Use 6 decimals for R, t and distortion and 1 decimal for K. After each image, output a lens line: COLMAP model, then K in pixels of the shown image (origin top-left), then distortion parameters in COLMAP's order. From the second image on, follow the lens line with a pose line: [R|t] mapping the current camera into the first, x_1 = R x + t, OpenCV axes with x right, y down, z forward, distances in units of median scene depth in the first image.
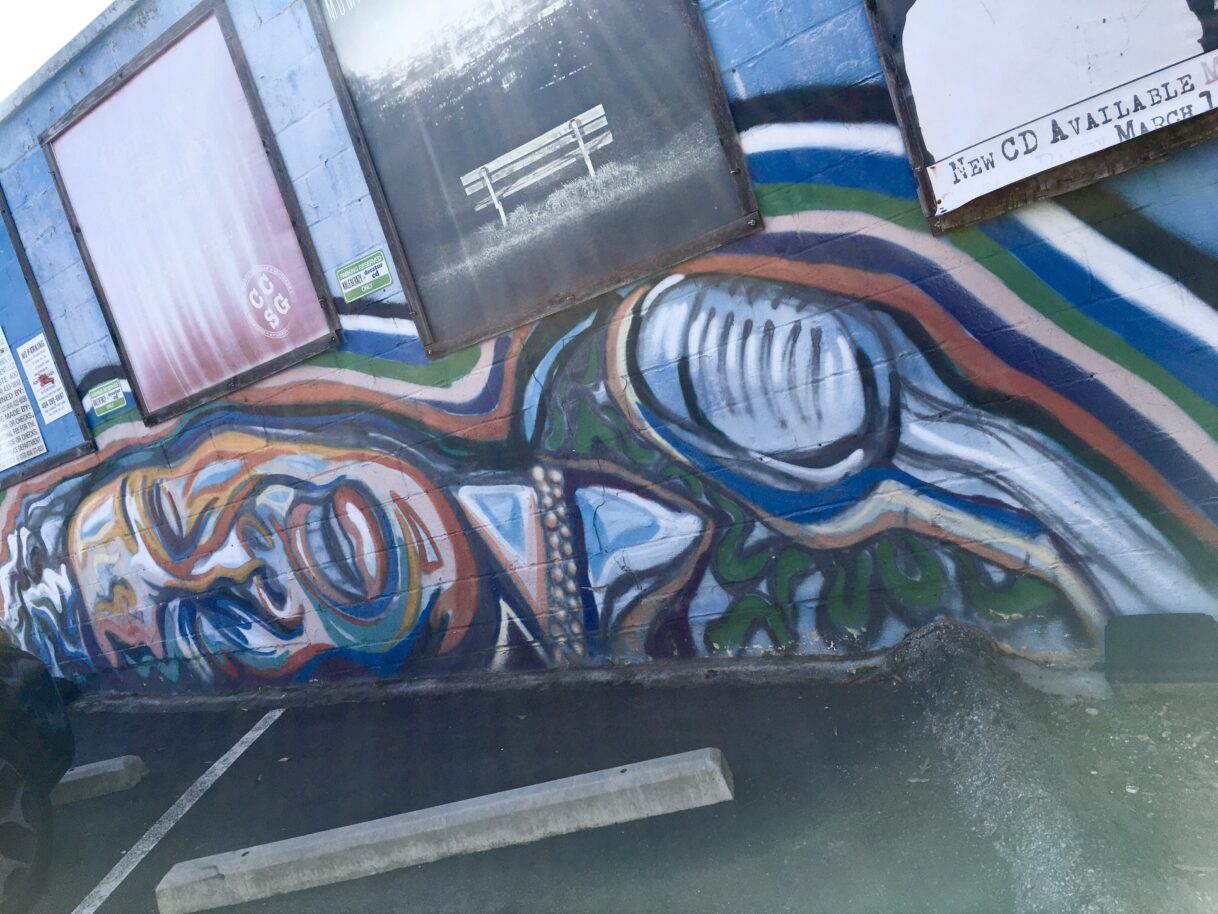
lens RADIAL K [[1039.8, 0, 609.9], [0, 1039.8, 462.4], [0, 0, 1]] dist [0.074518, -0.102551]
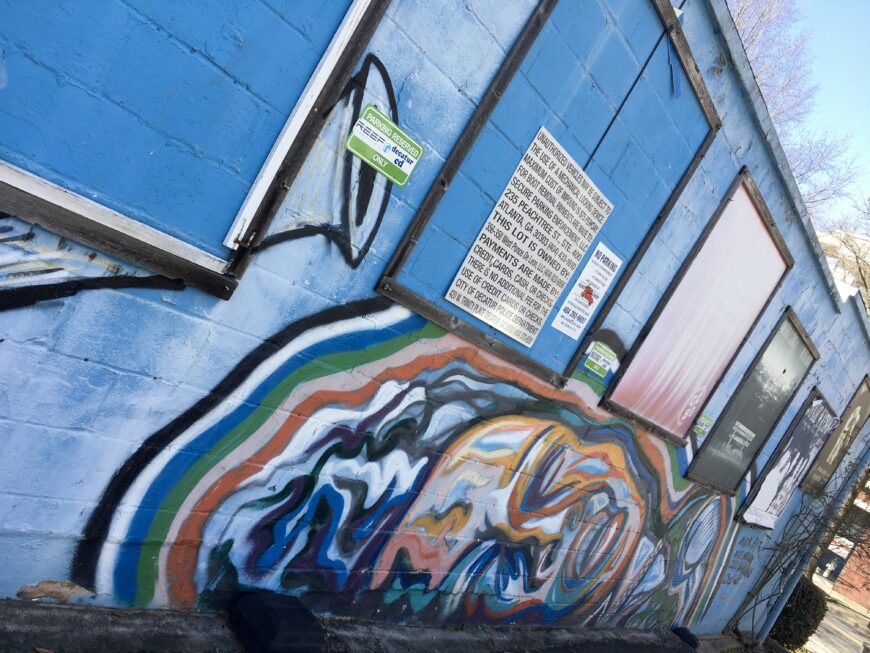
lens RADIAL K [[742.7, 0, 435.7], [0, 742.7, 330.3], [0, 0, 1]] dist [0.074518, -0.102551]
pose [[-0.072776, 0.261616, 0.962424, -1.137628], [-0.430869, 0.862039, -0.266909, 0.170017], [-0.899475, -0.434103, 0.049987, 1.094131]]
